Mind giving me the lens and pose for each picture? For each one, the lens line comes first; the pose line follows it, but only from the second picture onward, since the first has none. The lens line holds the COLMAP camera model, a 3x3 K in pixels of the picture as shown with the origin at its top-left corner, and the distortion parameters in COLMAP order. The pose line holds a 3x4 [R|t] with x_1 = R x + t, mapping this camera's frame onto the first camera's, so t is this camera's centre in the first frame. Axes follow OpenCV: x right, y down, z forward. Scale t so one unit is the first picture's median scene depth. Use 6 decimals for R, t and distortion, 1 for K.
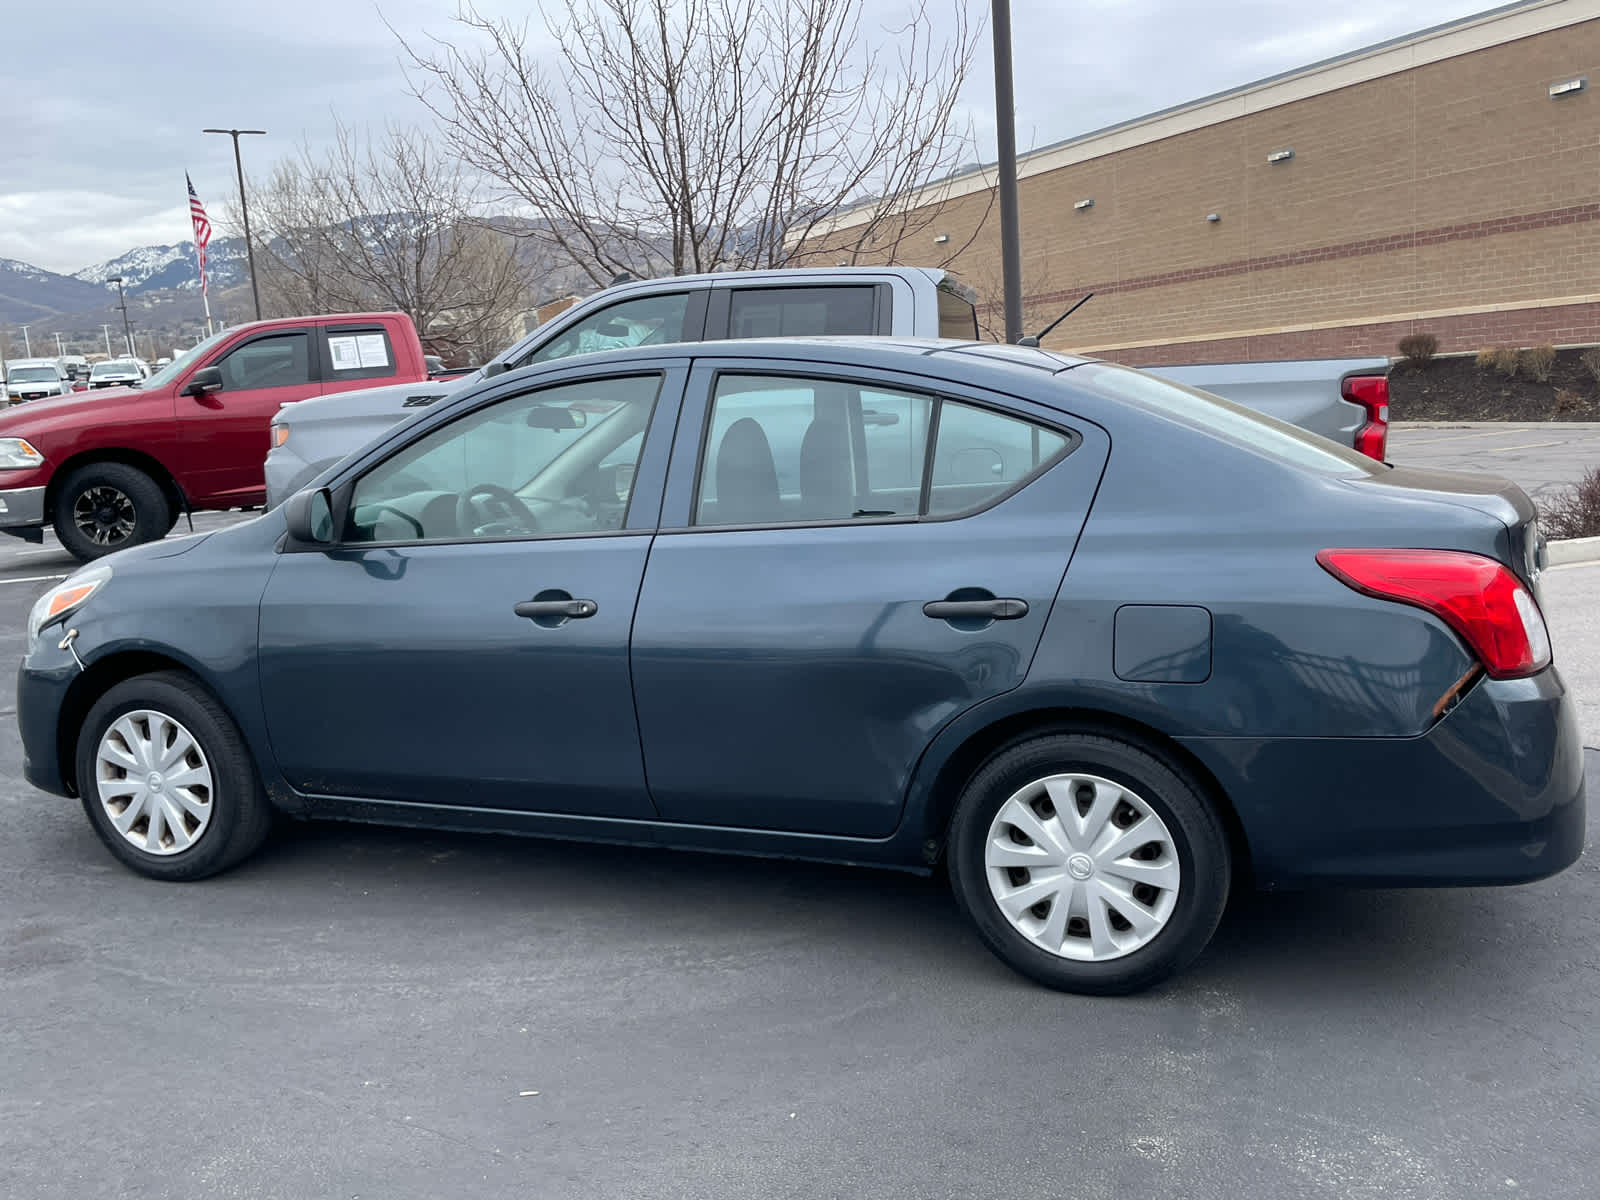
lens RADIAL K [[1354.5, 0, 801.0], [0, 1354.5, 600.5], [0, 0, 1]] dist [0.072613, -0.078126]
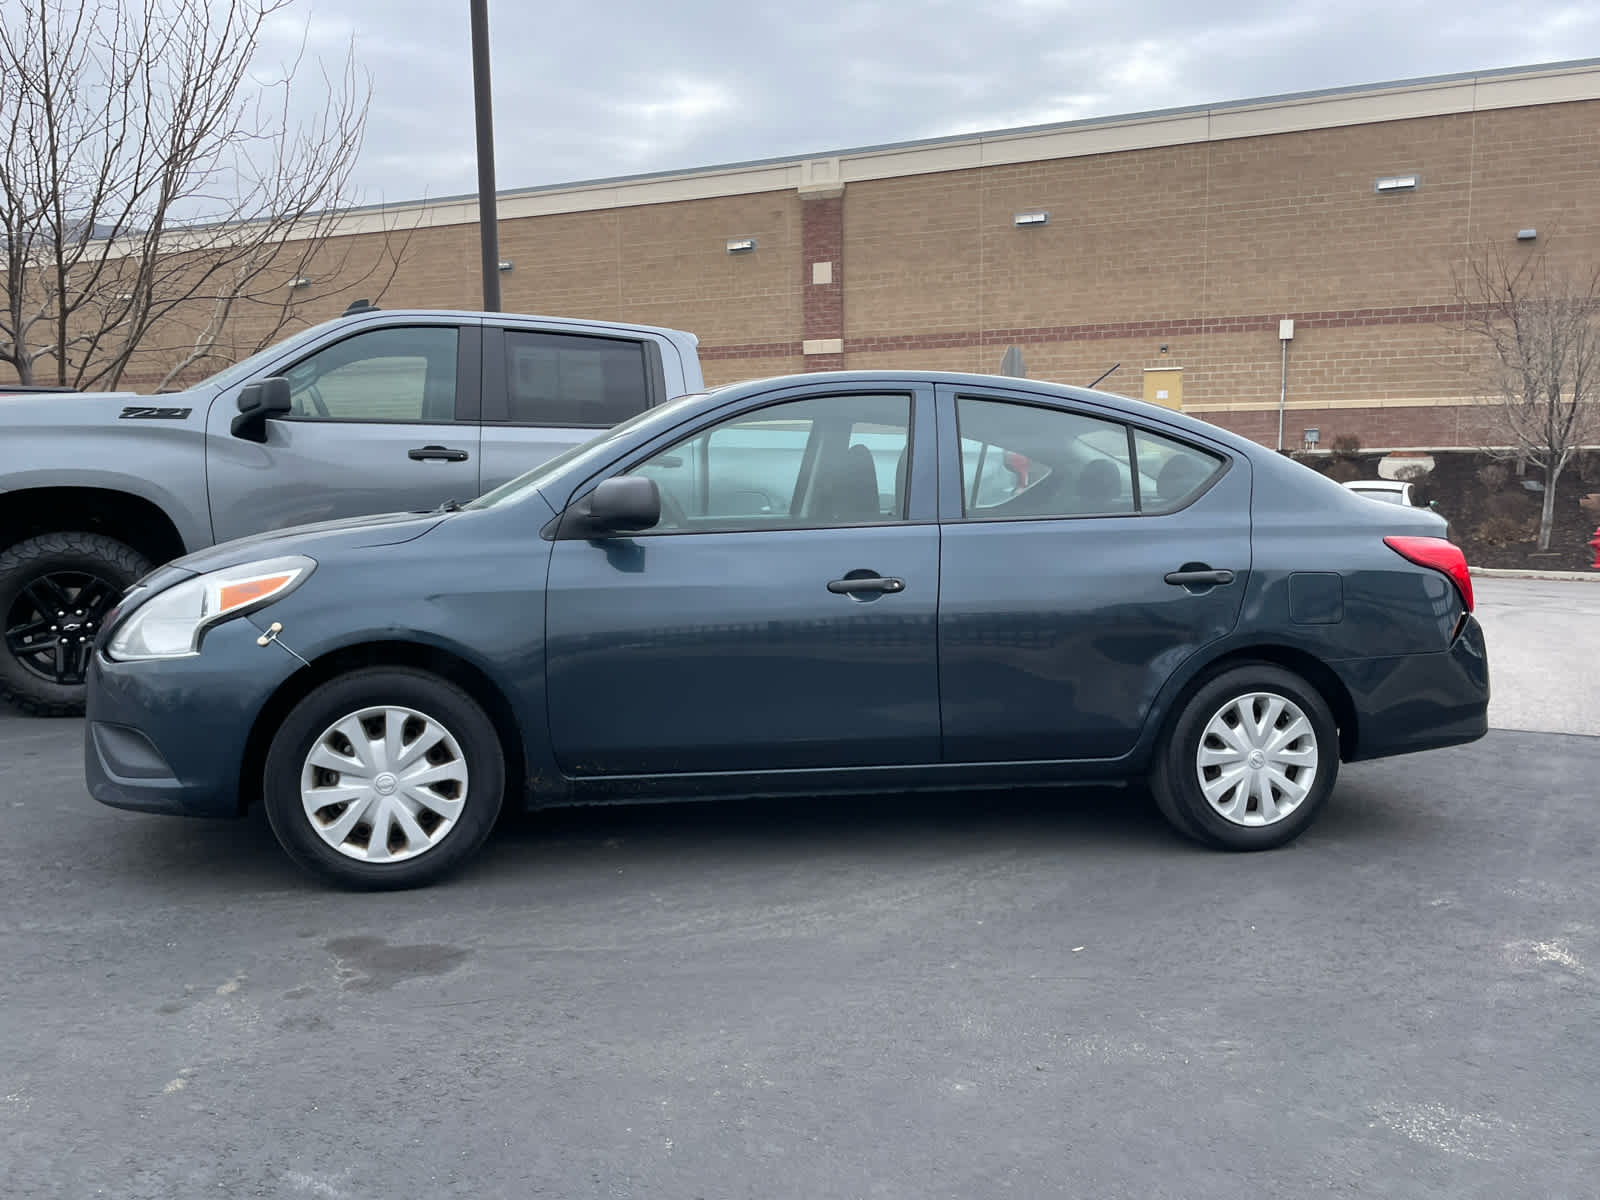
lens RADIAL K [[1354.5, 0, 798.9], [0, 1354.5, 611.1], [0, 0, 1]] dist [0.072613, -0.078126]
pose [[0.821866, -0.004474, 0.569664, -0.882088], [0.038725, 0.998095, -0.048032, 0.080575], [-0.568364, 0.061536, 0.820473, 0.082061]]
